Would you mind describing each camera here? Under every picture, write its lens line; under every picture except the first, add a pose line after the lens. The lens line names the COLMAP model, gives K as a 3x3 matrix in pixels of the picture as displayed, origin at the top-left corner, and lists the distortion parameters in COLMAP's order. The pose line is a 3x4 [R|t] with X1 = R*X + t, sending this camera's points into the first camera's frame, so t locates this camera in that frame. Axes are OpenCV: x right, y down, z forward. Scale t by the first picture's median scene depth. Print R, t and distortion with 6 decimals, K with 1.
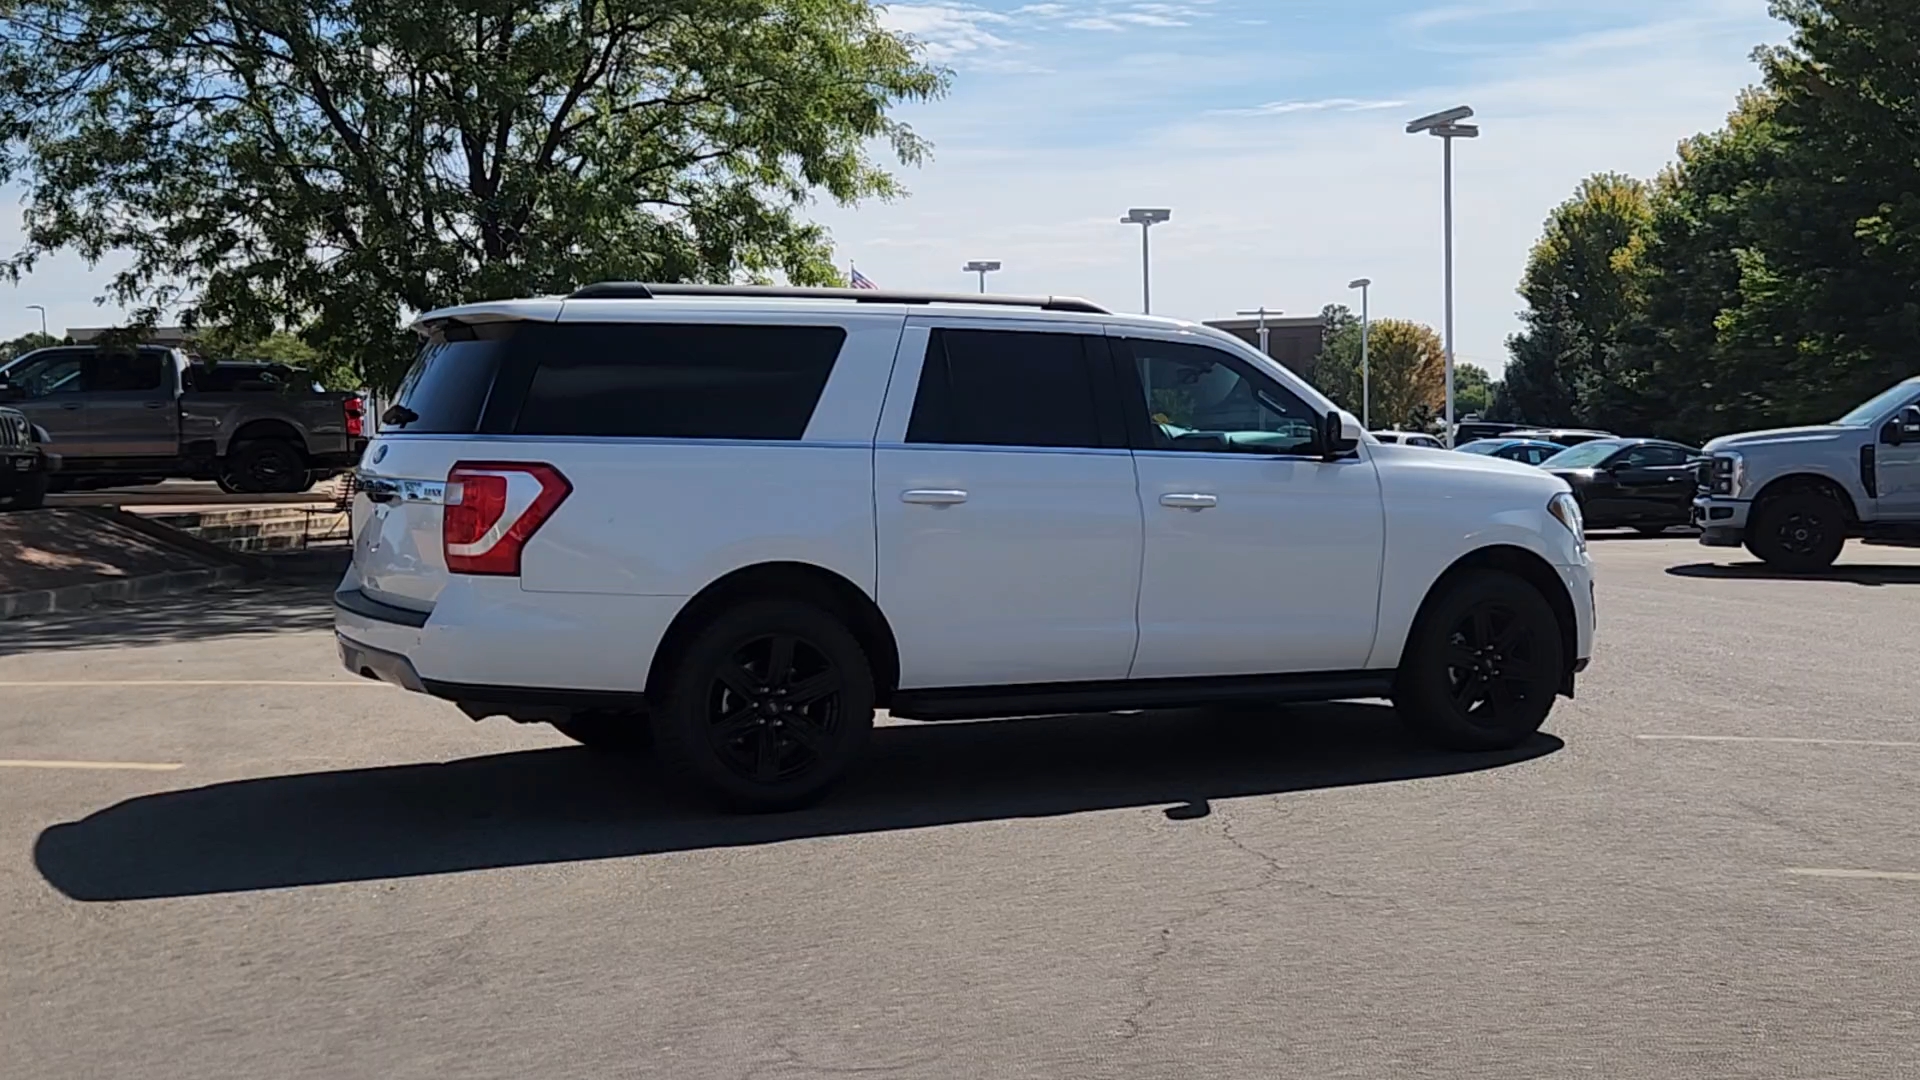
lens RADIAL K [[2068.9, 0, 950.2], [0, 2068.9, 541.5], [0, 0, 1]] dist [0.035616, 0.000000]
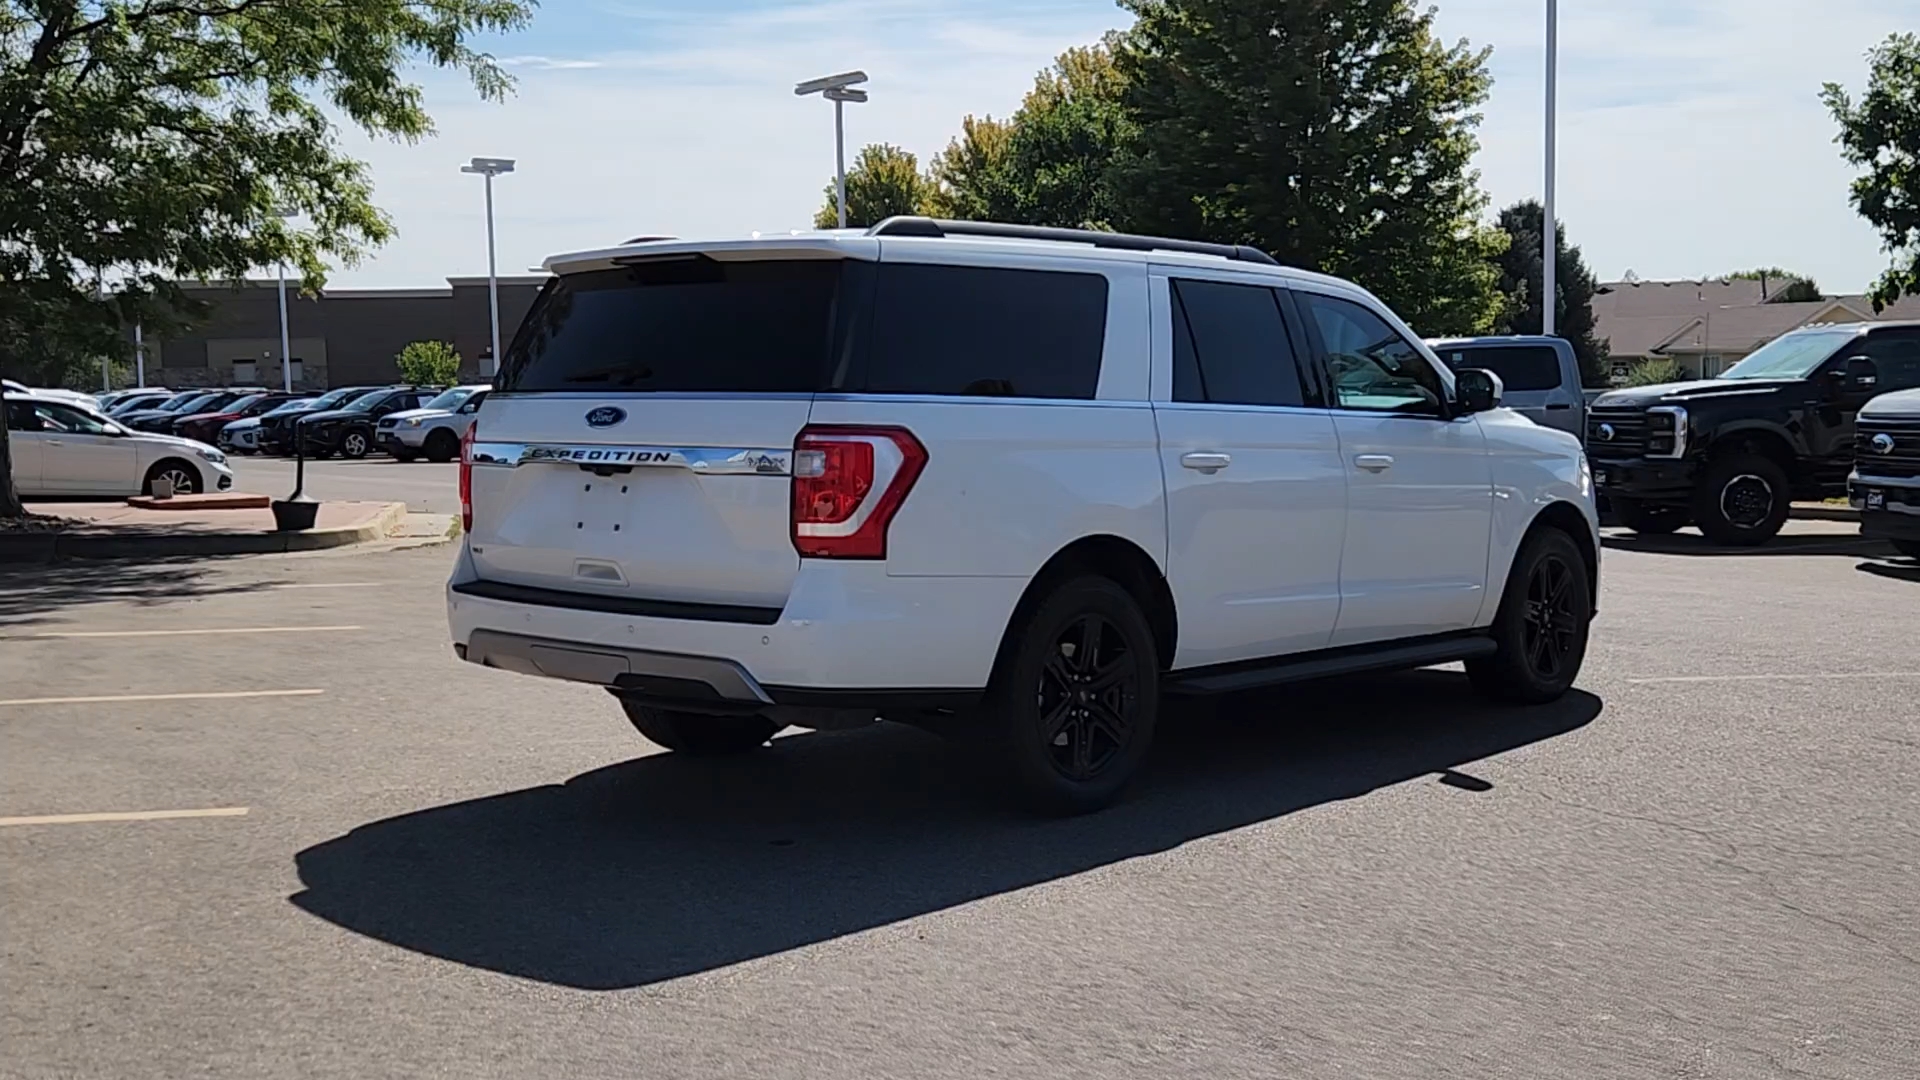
lens RADIAL K [[2068.9, 0, 948.1], [0, 2068.9, 544.3], [0, 0, 1]] dist [0.035616, 0.000000]
pose [[0.930247, -0.026724, 0.365960, -0.384405], [0.019217, 0.999524, 0.024142, -0.007394], [-0.366431, -0.015426, 0.930317, 0.152771]]
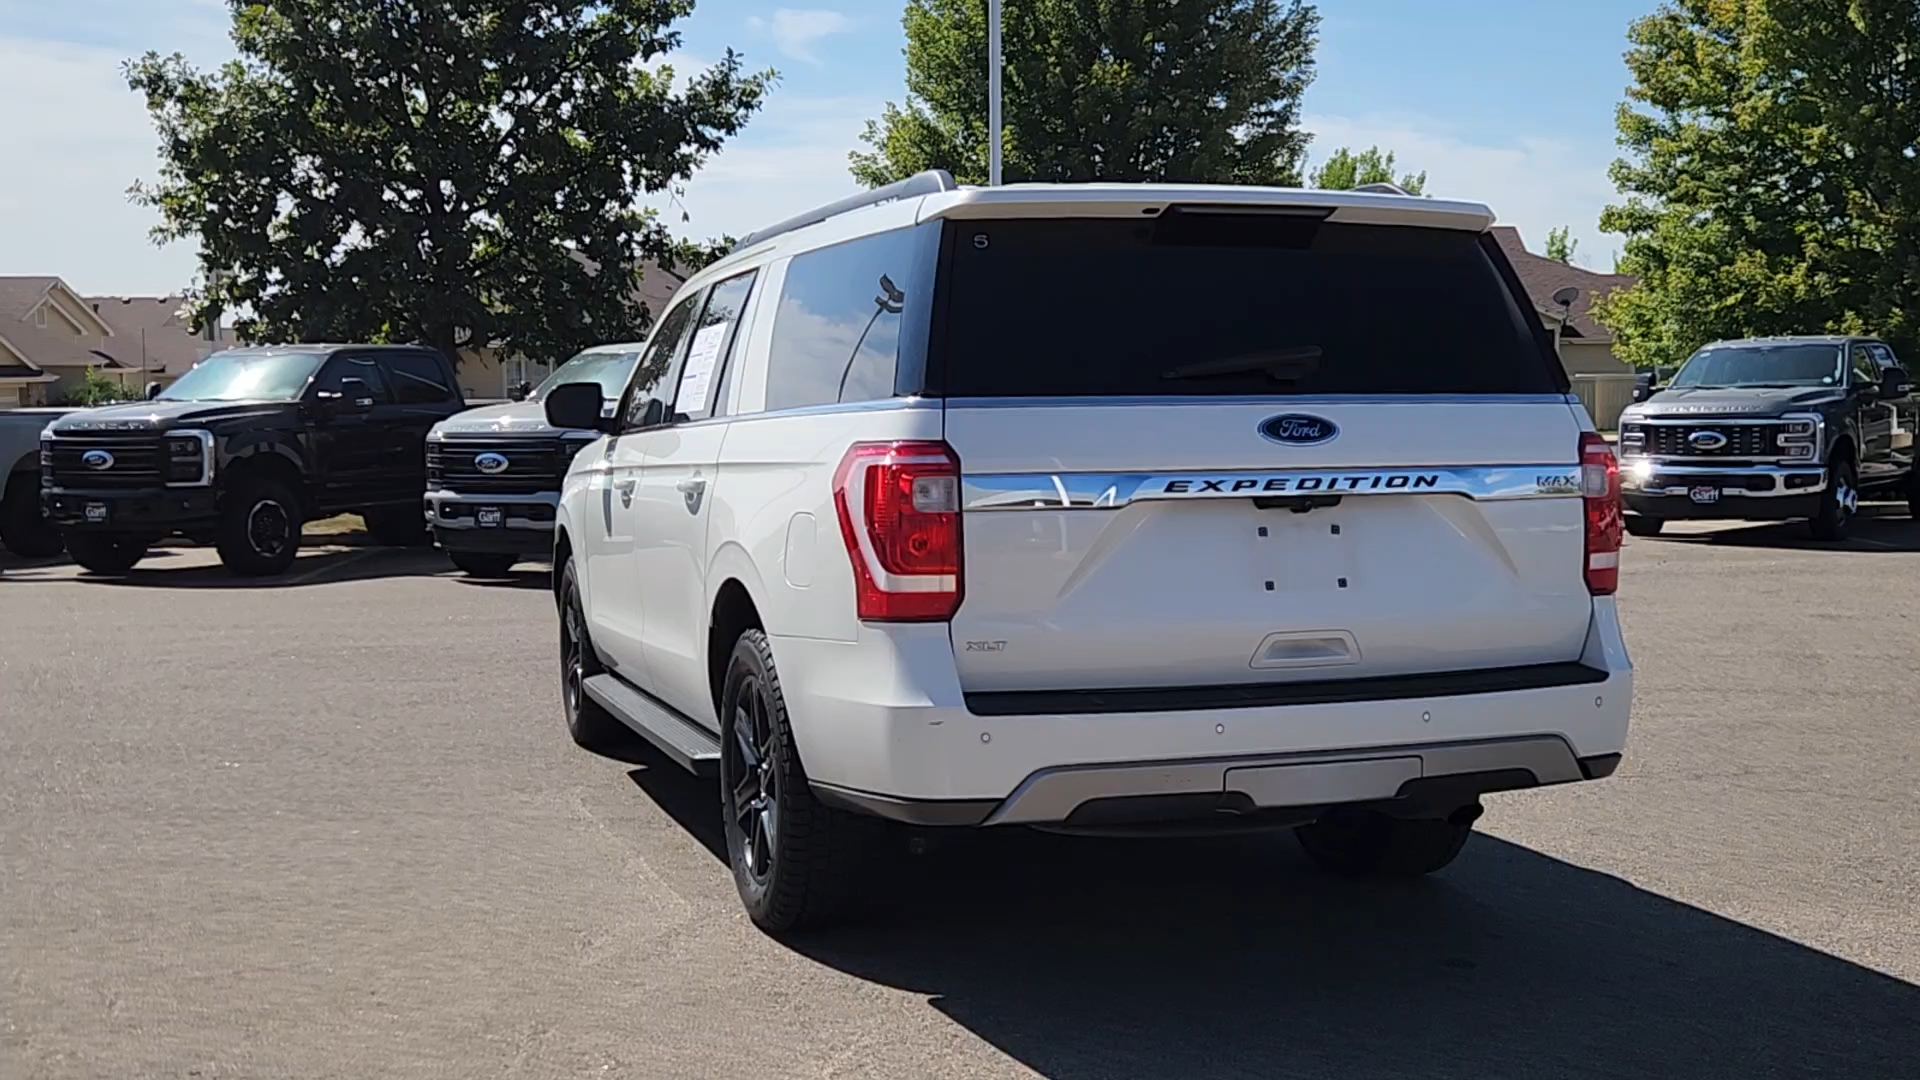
lens RADIAL K [[2068.9, 0, 953.9], [0, 2068.9, 548.2], [0, 0, 1]] dist [0.035616, 0.000000]
pose [[0.162615, -0.065687, 0.984501, -0.739658], [0.059818, 0.996603, 0.056614, -0.040631], [-0.984875, 0.049685, 0.165991, 0.851795]]
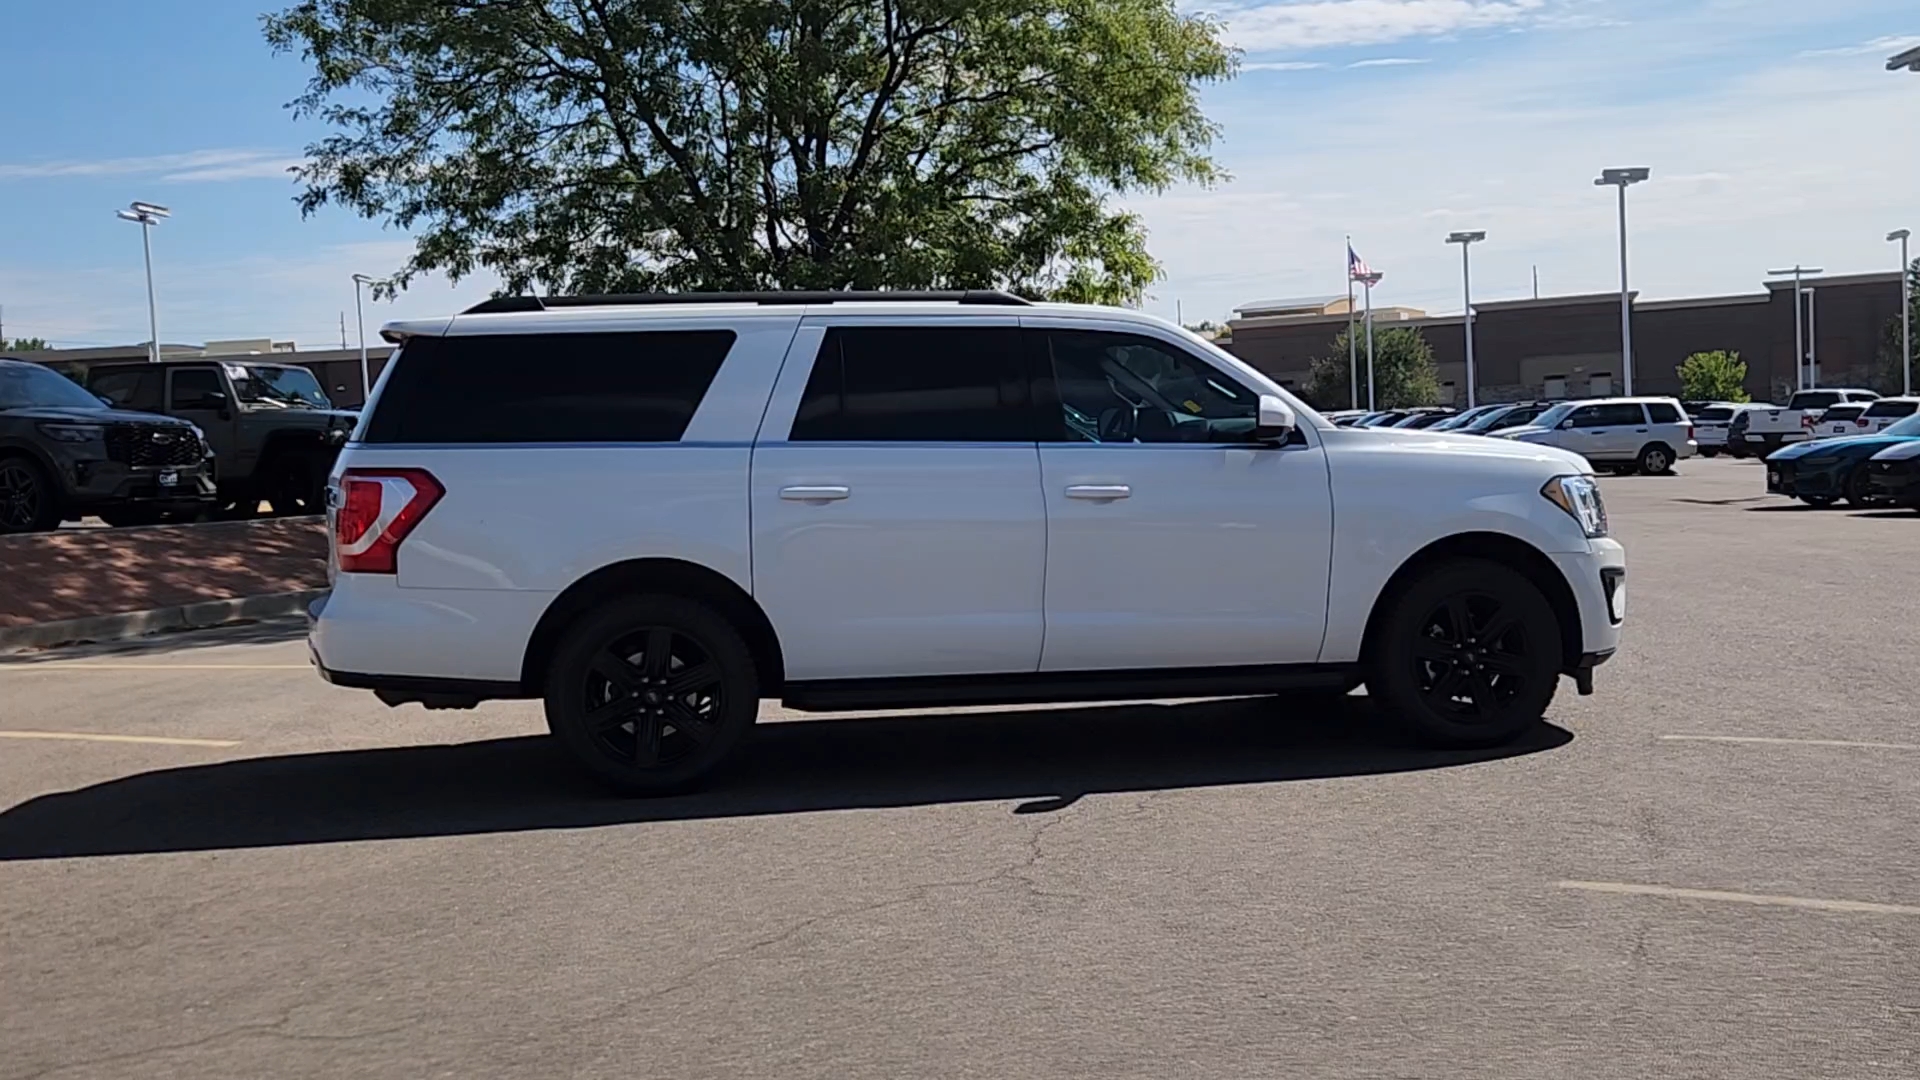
lens RADIAL K [[2068.9, 0, 952.4], [0, 2068.9, 539.8], [0, 0, 1]] dist [0.035616, 0.000000]
pose [[0.965194, -0.009942, -0.261346, 0.276103], [0.011824, 0.999914, 0.005631, -0.002905], [0.261268, -0.008525, 0.965229, 0.023607]]
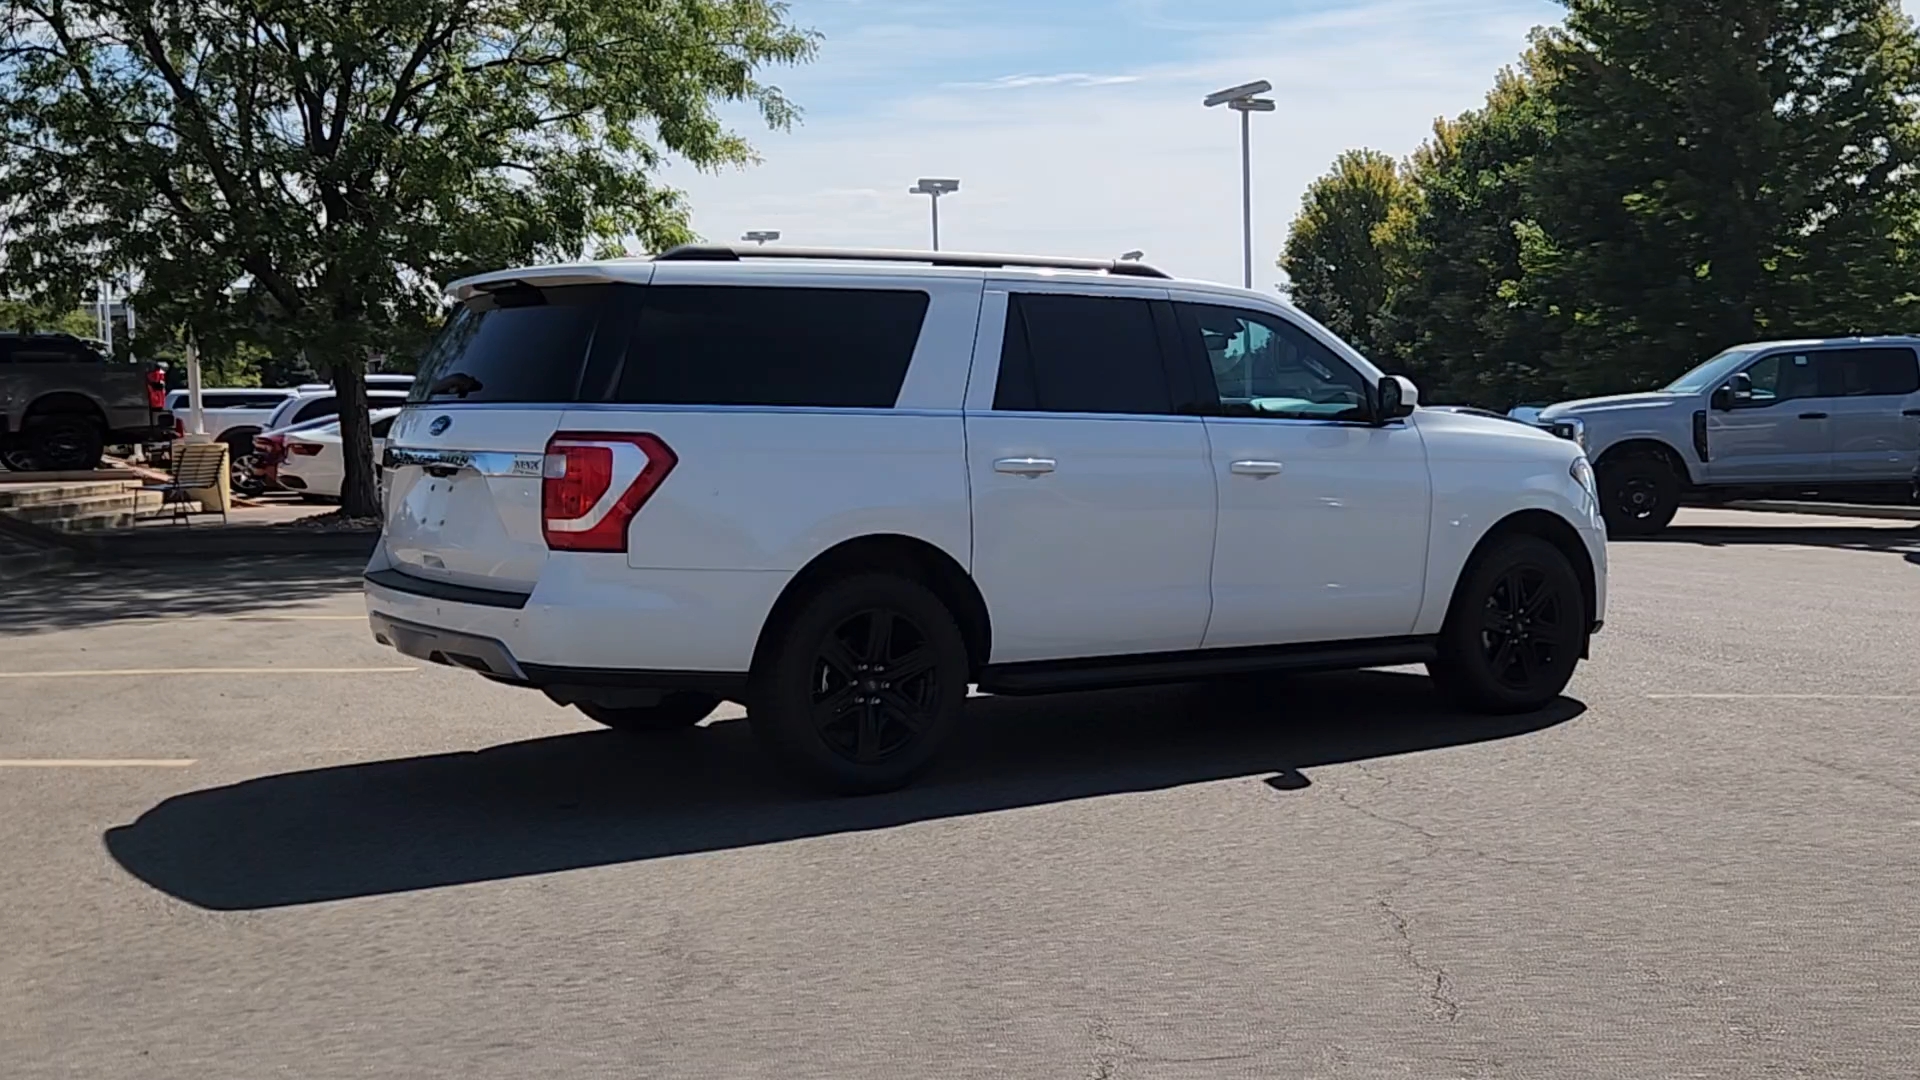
lens RADIAL K [[2068.9, 0, 950.7], [0, 2068.9, 545.5], [0, 0, 1]] dist [0.035616, 0.000000]
pose [[0.992340, -0.012971, 0.122854, -0.137190], [0.011069, 0.999808, 0.016153, -0.000182], [-0.123040, -0.014669, 0.992293, 0.031598]]
